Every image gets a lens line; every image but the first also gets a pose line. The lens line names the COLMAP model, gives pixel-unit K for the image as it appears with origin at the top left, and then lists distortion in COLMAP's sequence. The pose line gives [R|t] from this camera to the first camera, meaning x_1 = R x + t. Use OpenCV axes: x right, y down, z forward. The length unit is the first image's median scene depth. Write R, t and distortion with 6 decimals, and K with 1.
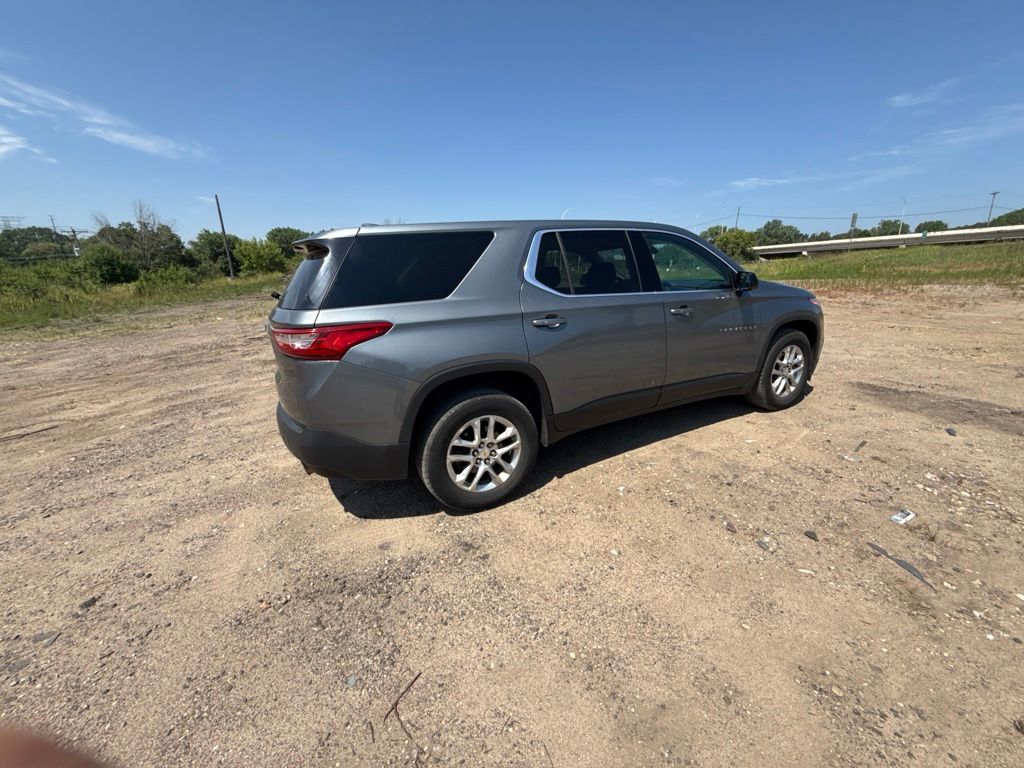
lens RADIAL K [[410.3, 0, 511.7], [0, 410.3, 381.9], [0, 0, 1]] dist [-0.001185, 0.000232]
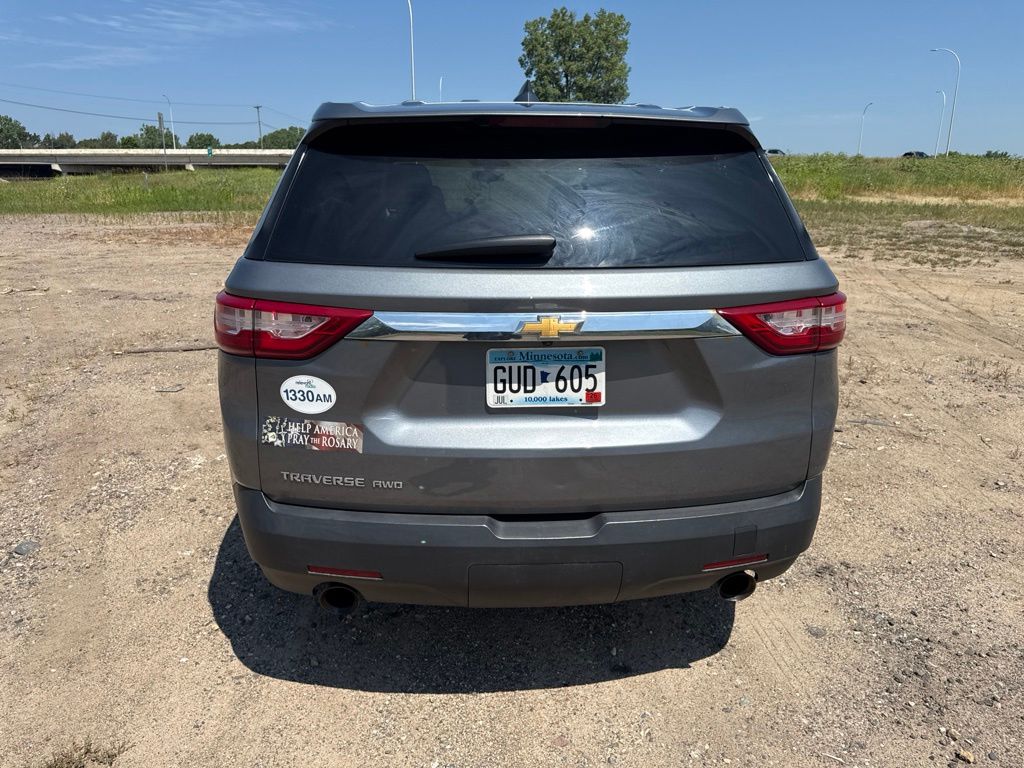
lens RADIAL K [[730.4, 0, 507.5], [0, 730.4, 375.2], [0, 0, 1]] dist [0.030673, -0.039236]
pose [[0.398039, -0.193765, 0.896672, -1.242208], [0.216849, 0.969612, 0.113266, -0.178667], [-0.891371, 0.149358, 0.427961, 0.771725]]
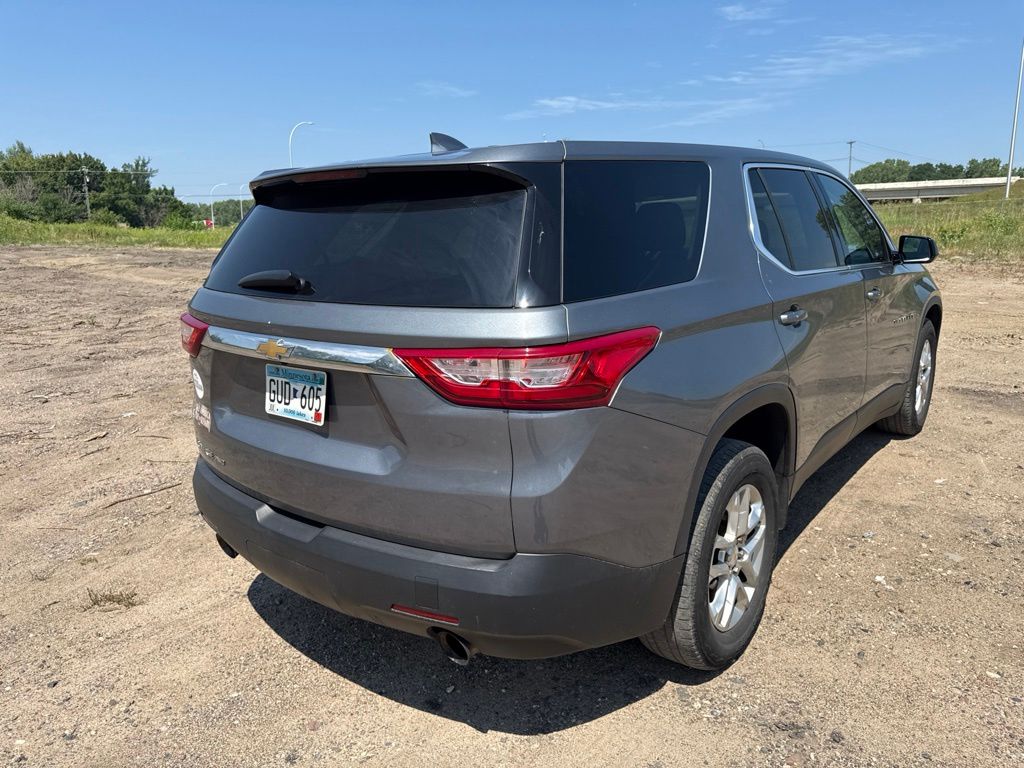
lens RADIAL K [[730.4, 0, 513.0], [0, 730.4, 379.8], [0, 0, 1]] dist [0.030673, -0.039236]
pose [[0.912306, -0.067174, 0.403962, -0.696148], [0.094093, 0.994447, -0.047133, -0.041127], [-0.398553, 0.081010, 0.913561, 0.190695]]
